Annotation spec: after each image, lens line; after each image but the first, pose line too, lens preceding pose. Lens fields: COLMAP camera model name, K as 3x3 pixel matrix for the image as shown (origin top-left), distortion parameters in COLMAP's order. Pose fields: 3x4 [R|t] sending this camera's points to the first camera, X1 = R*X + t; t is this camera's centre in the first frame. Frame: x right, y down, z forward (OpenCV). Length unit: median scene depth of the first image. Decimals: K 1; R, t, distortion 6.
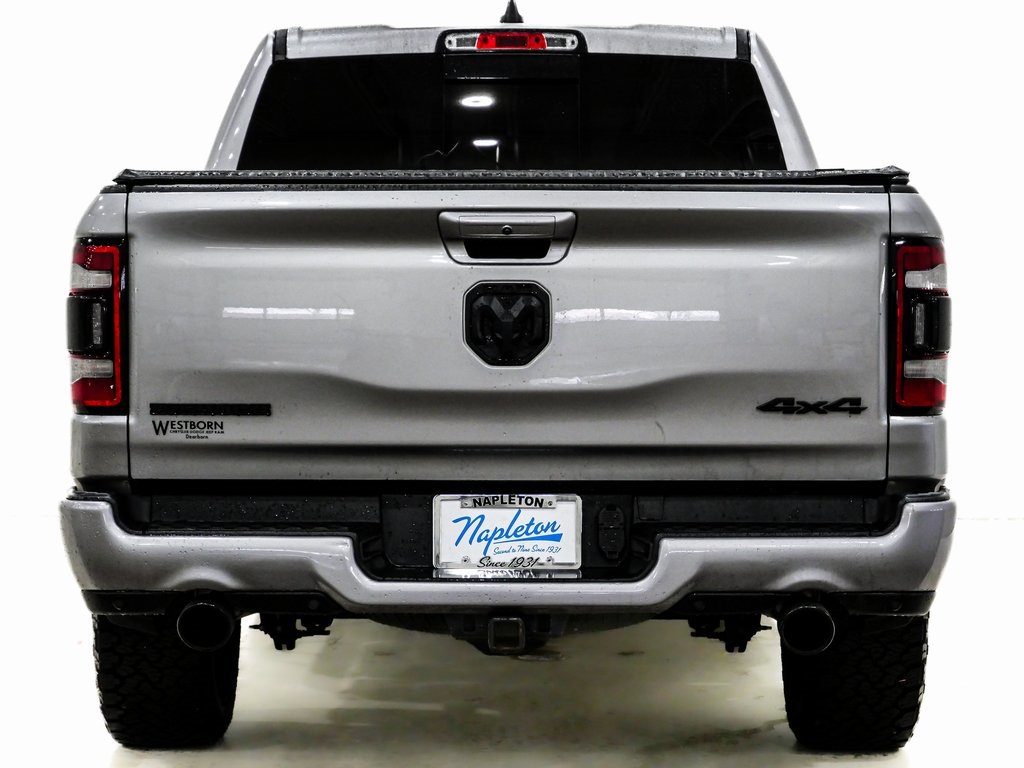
lens RADIAL K [[2549.7, 0, 512.0], [0, 2549.7, 384.0], [0, 0, 1]] dist [-0.027930, -0.219518]
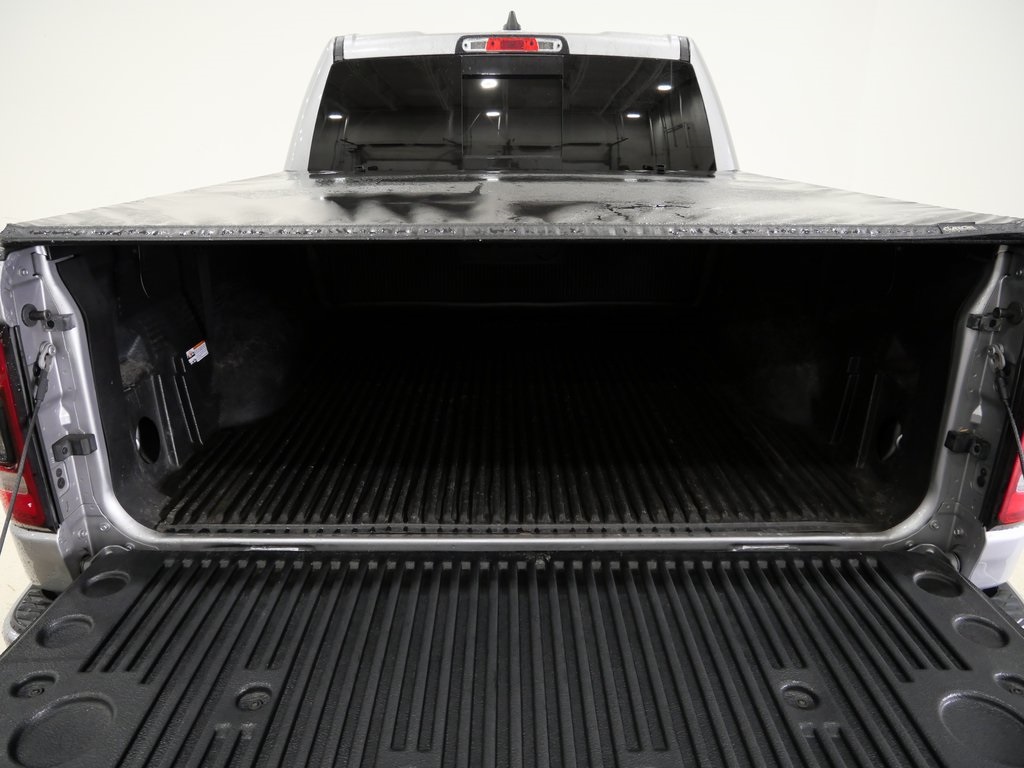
lens RADIAL K [[704.1, 0, 512.0], [0, 704.1, 384.0], [0, 0, 1]] dist [0.001512, -0.116872]
pose [[0.999854, -0.004410, 0.016485, -0.009557], [-0.000718, 0.954305, 0.298834, -0.100349], [-0.017050, -0.298802, 0.954163, 0.805462]]
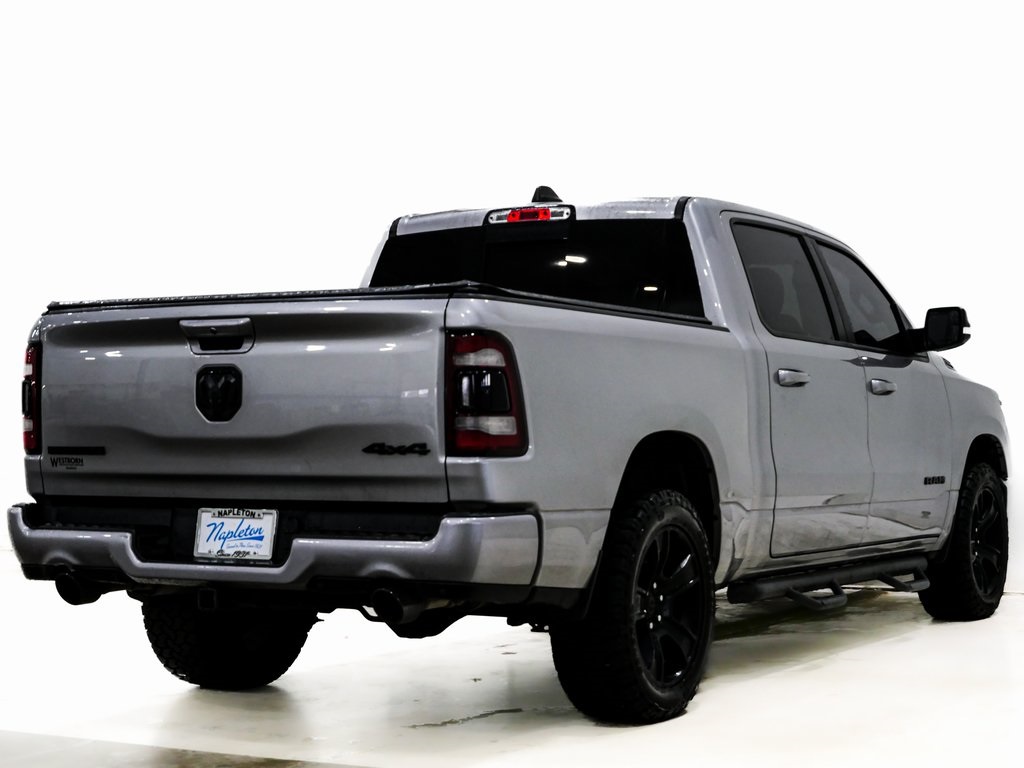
lens RADIAL K [[2001.9, 0, 512.0], [0, 2001.9, 384.0], [0, 0, 1]] dist [0.033938, 0.180782]
pose [[0.870214, -0.013845, -0.492479, 0.720308], [-0.023544, 0.997294, -0.069640, 0.048513], [0.492110, 0.072196, 0.867534, 0.054631]]
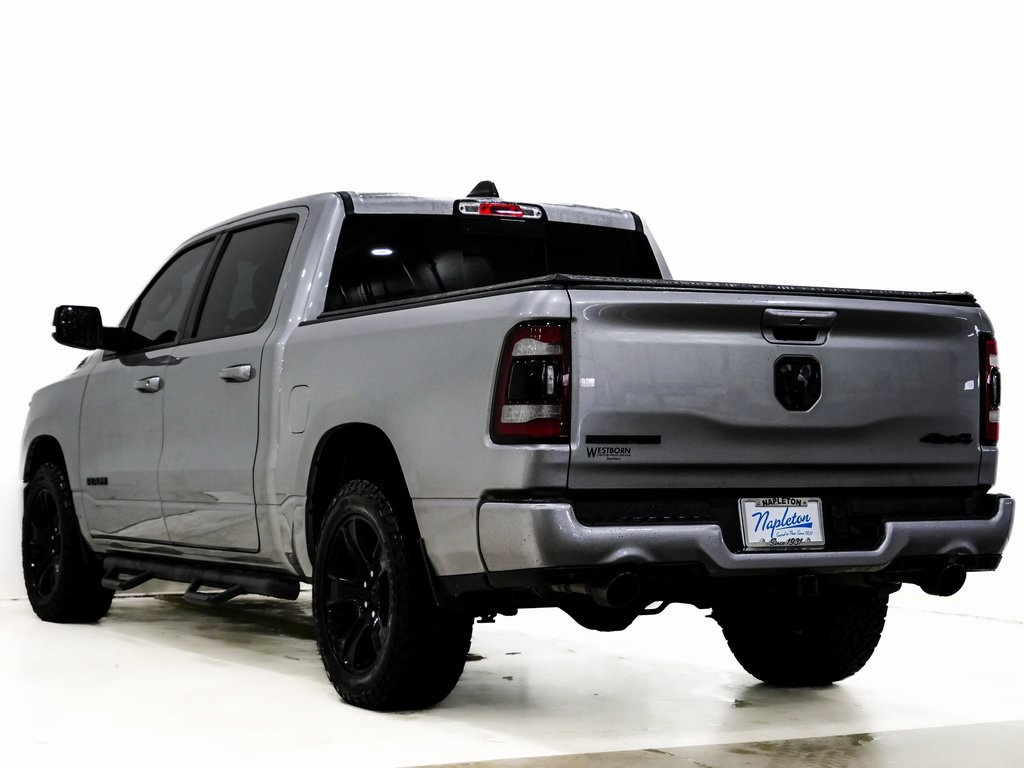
lens RADIAL K [[2088.7, 0, 512.0], [0, 2088.7, 384.0], [0, 0, 1]] dist [0.074585, 0.185432]
pose [[0.875346, 0.016049, 0.483230, -0.744668], [0.022827, 0.996963, -0.074461, 0.065195], [-0.482957, 0.076210, 0.872321, -0.011677]]
